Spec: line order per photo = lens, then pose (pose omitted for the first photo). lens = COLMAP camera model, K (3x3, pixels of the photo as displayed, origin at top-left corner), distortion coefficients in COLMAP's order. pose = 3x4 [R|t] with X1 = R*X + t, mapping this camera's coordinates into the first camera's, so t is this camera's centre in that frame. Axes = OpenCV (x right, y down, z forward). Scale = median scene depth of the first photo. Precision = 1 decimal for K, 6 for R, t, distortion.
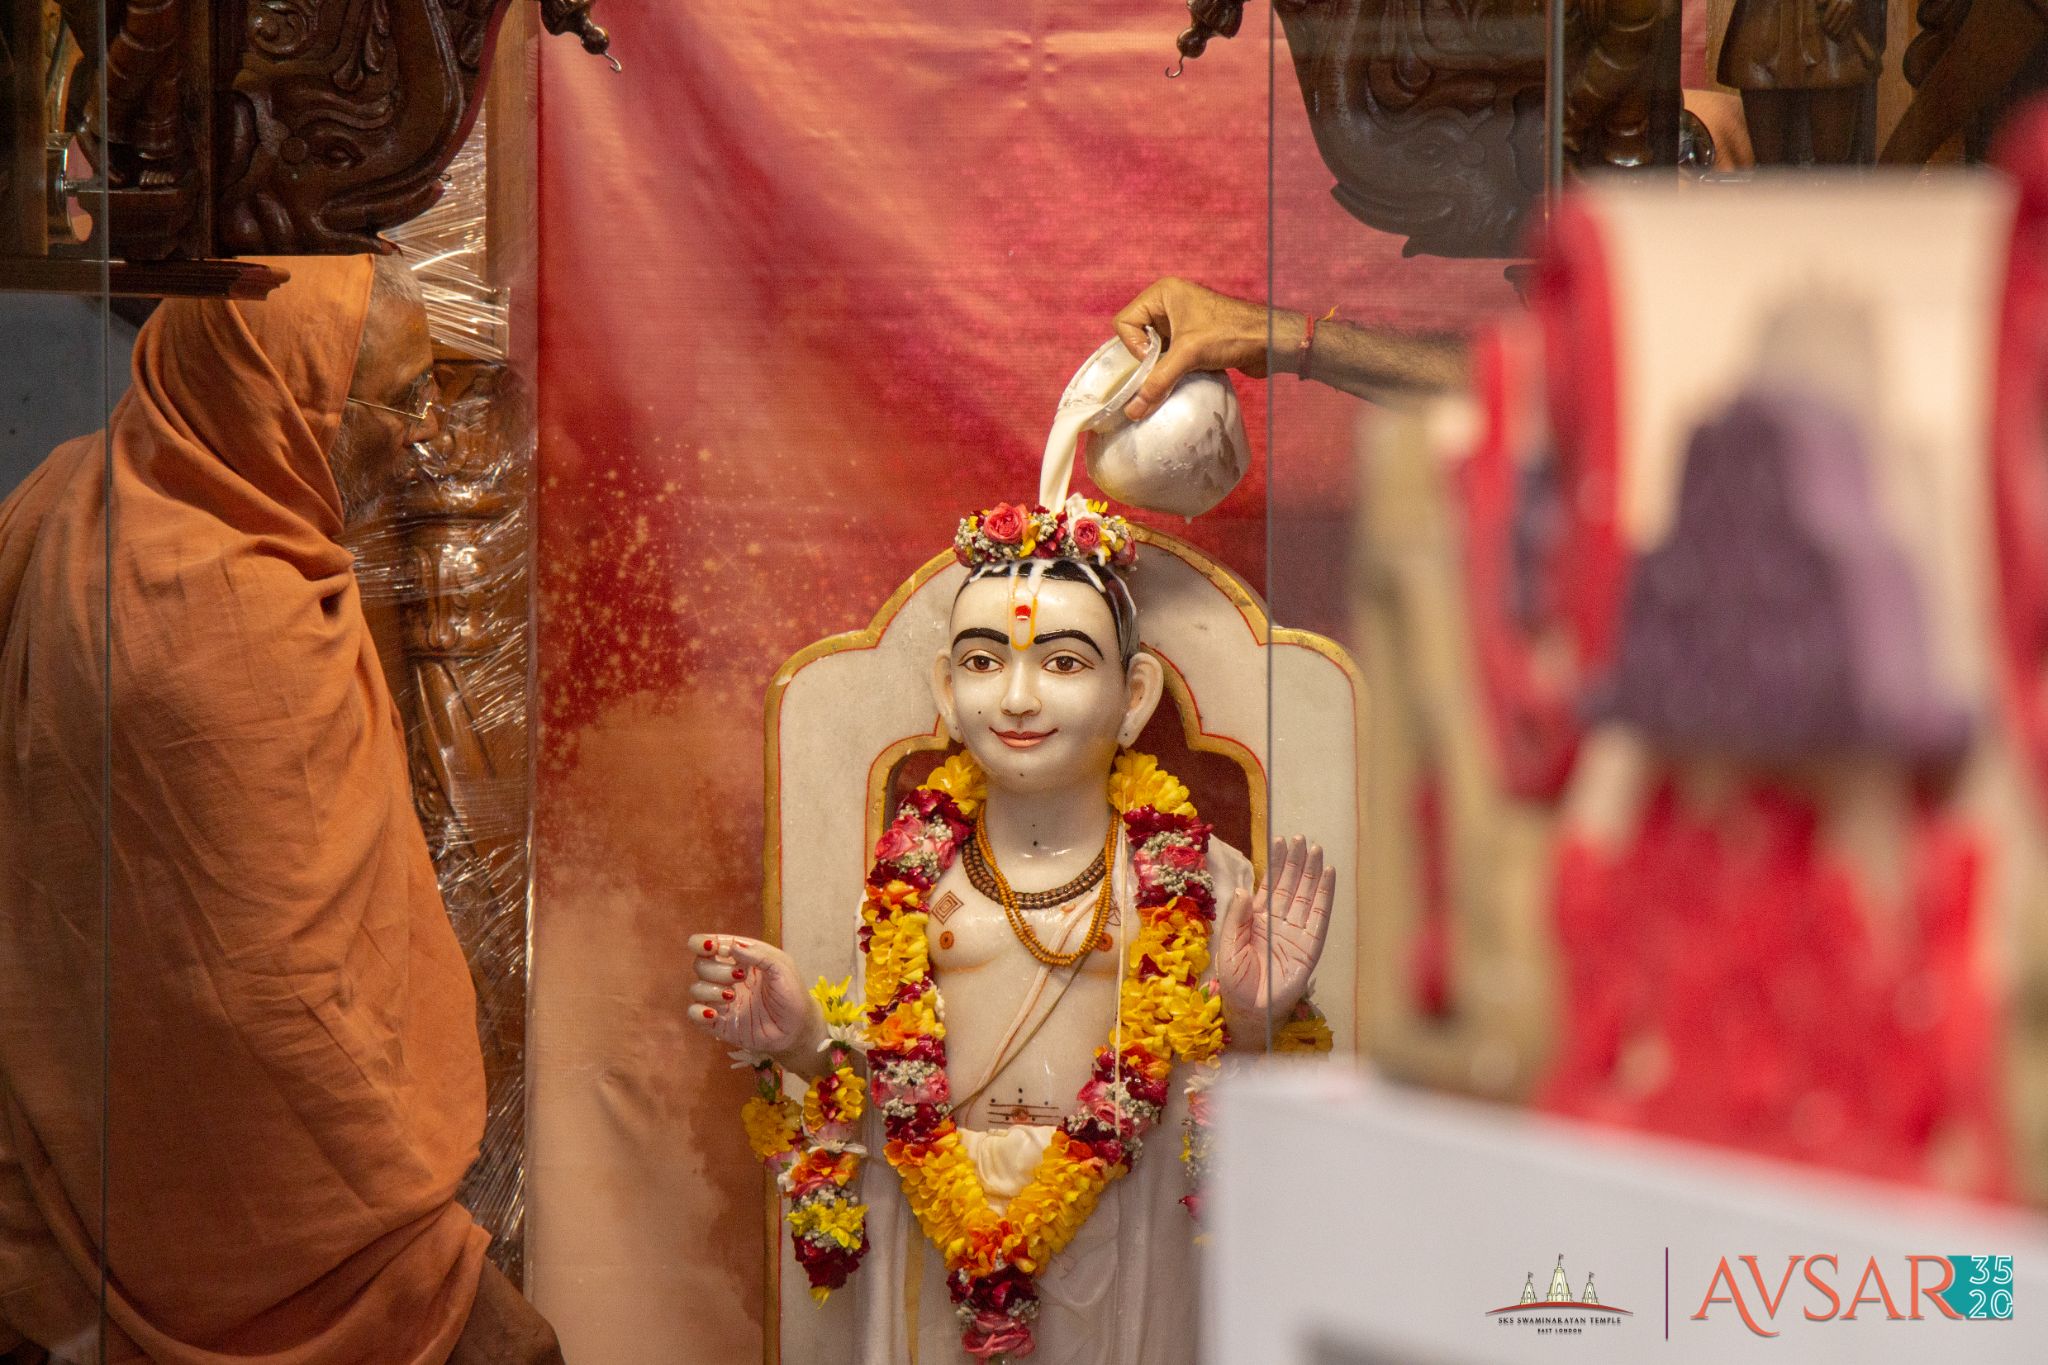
lens RADIAL K [[12170.8, 0, 1078.3], [0, 12170.8, 636.7], [0, 0, 1]] dist [2.214289, 0.000000]
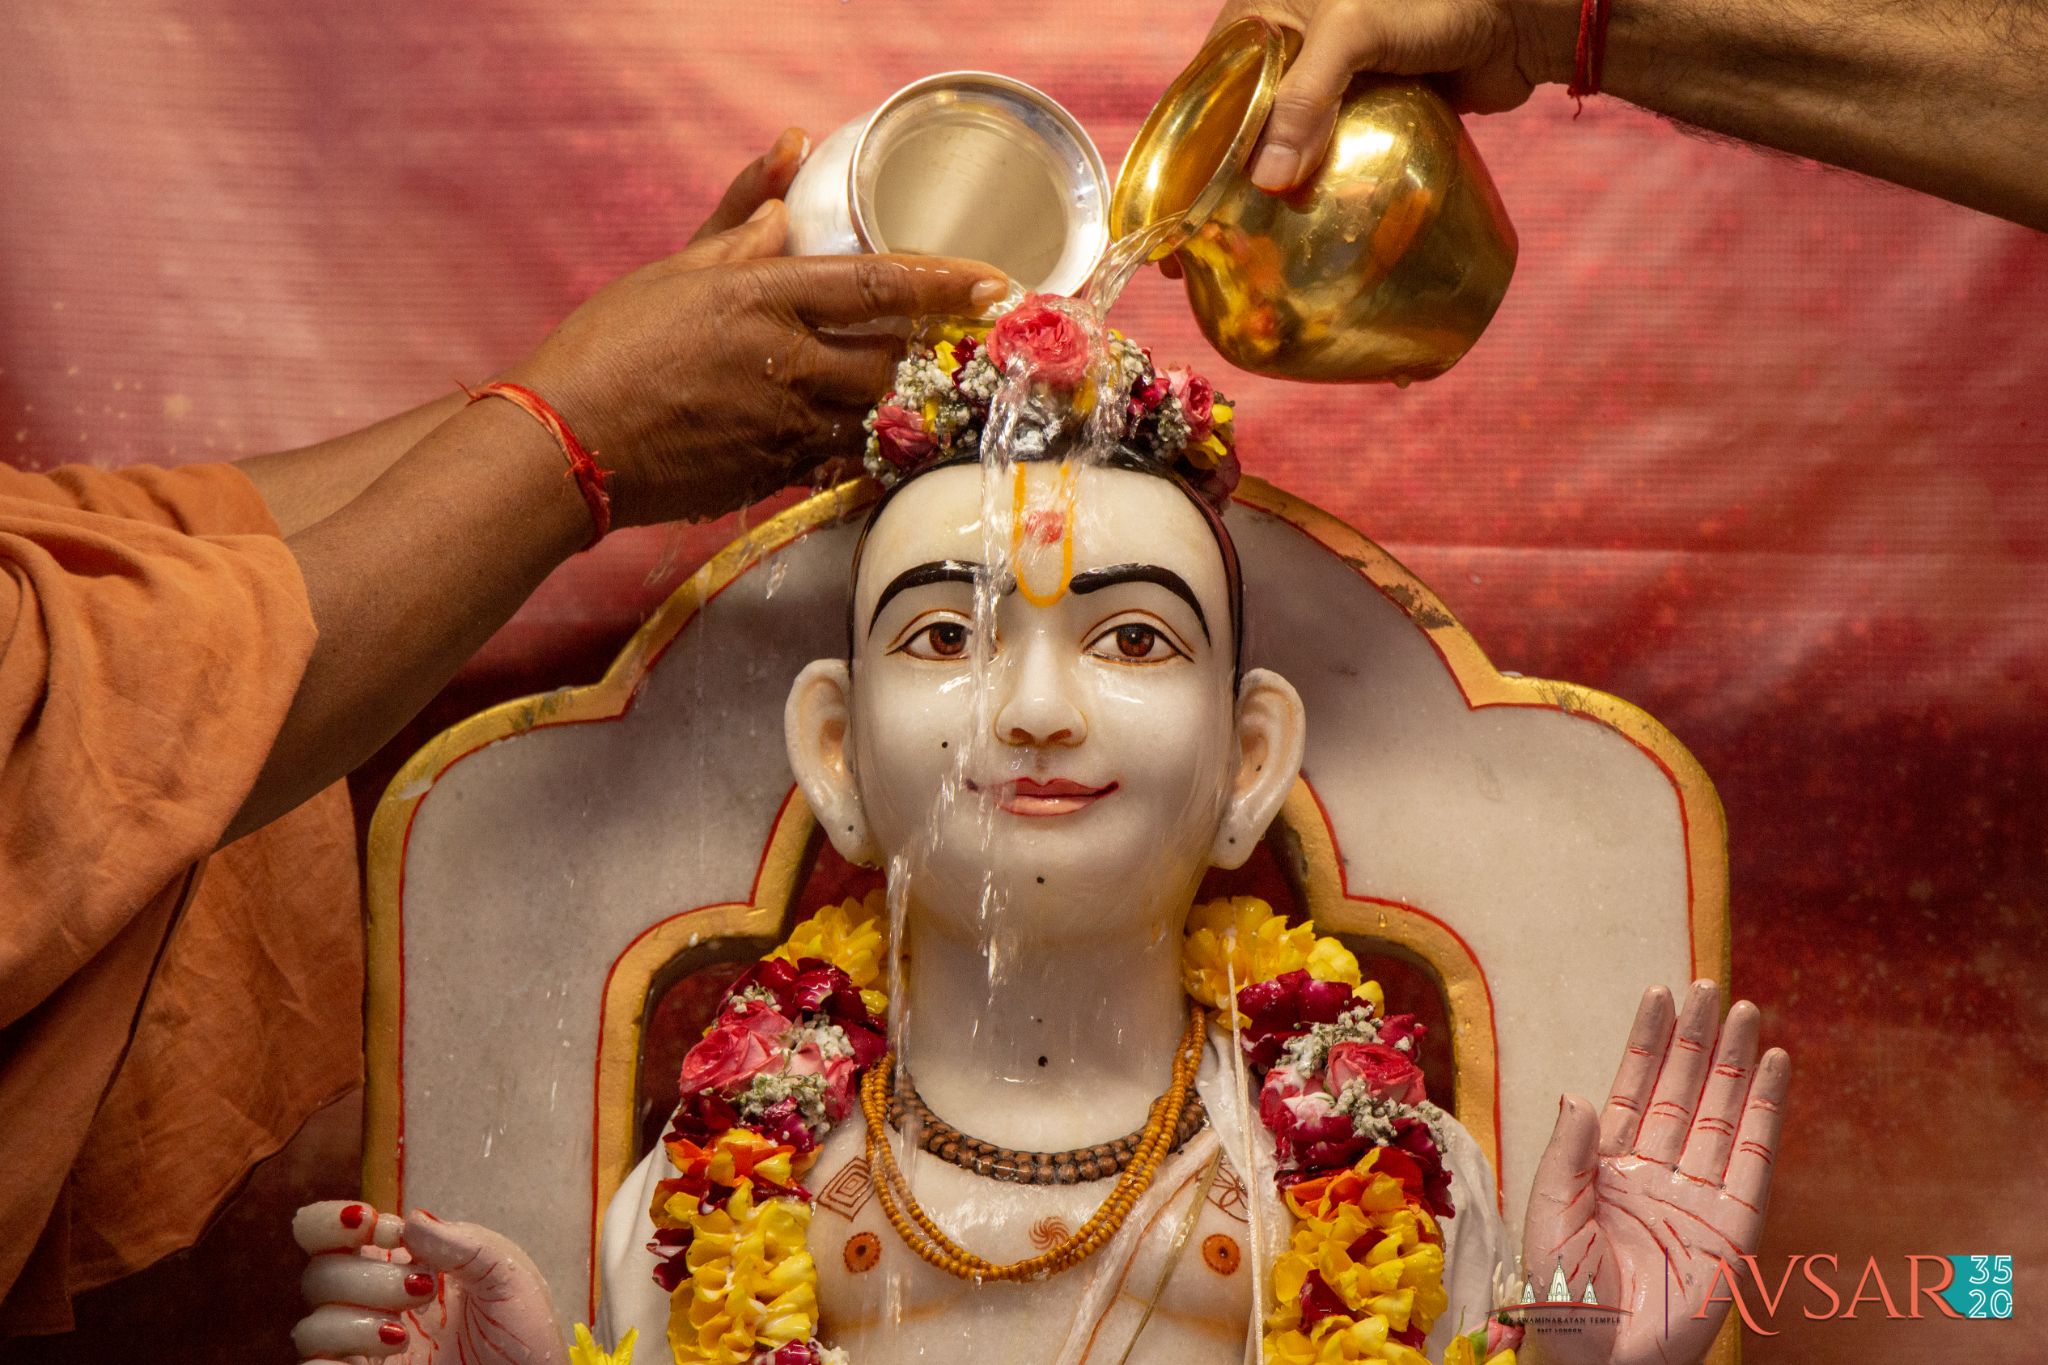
lens RADIAL K [[12170.8, 0, 1025.7], [0, 12170.8, 674.9], [0, 0, 1]] dist [2.214289, 0.000000]
pose [[0.982644, 0.042354, 0.180600, -0.085322], [-0.000692, 0.974416, -0.224752, 0.103369], [-0.185499, 0.220726, 0.957533, 0.558773]]
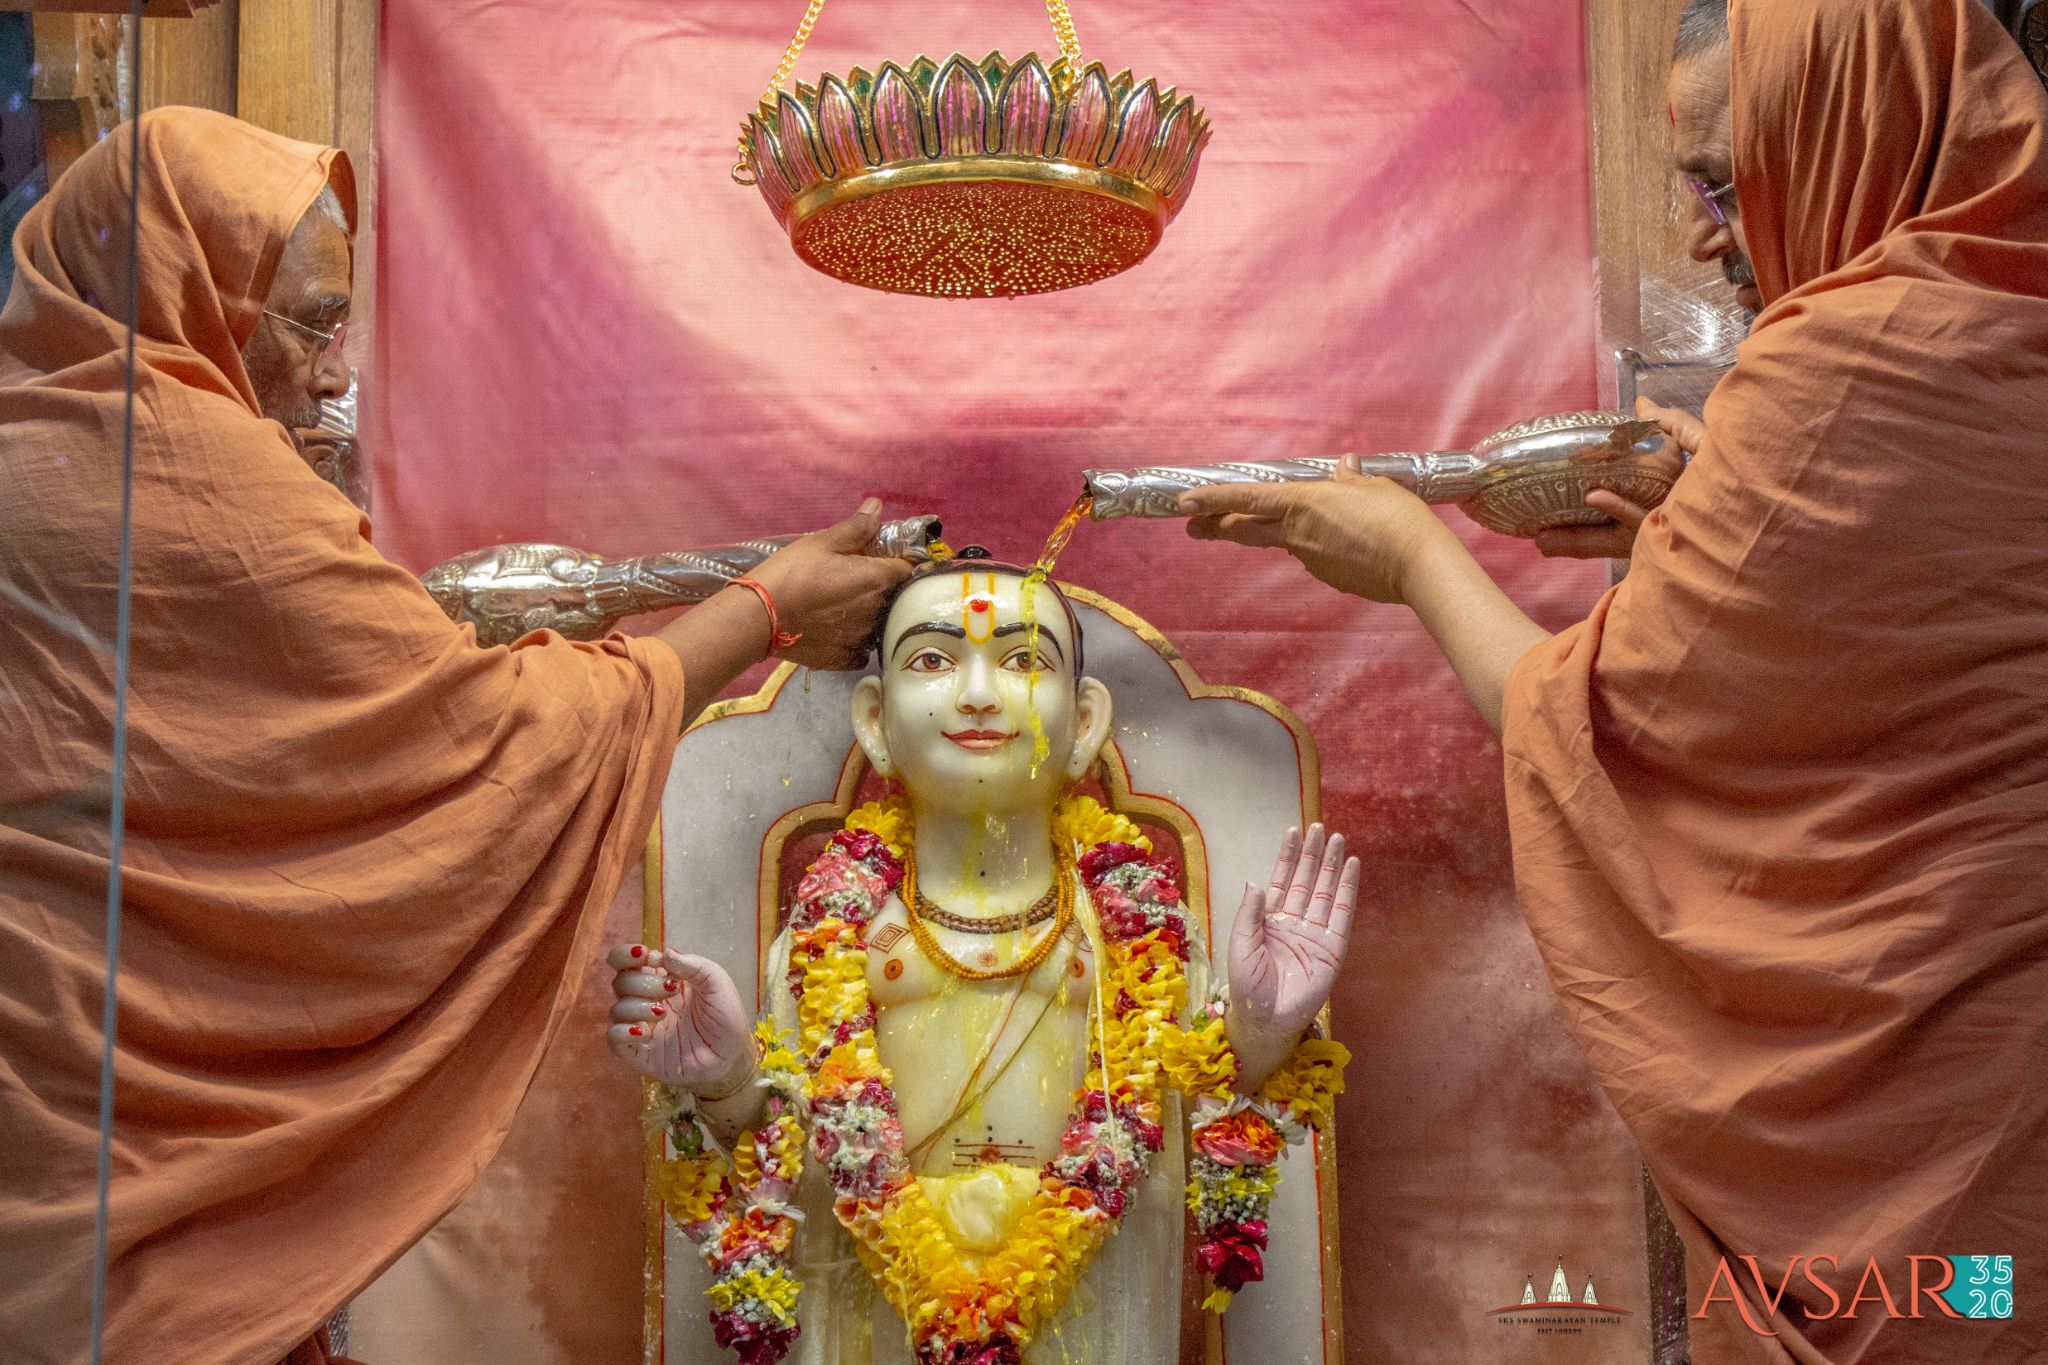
lens RADIAL K [[4783.2, 0, 966.6], [0, 4783.2, 653.1], [0, 0, 1]] dist [0.328051, 0.000000]
pose [[0.981860, 0.034923, 0.186365, -0.070009], [0.016019, 0.964099, -0.265058, 0.093501], [-0.188931, 0.263236, 0.946051, 0.656161]]
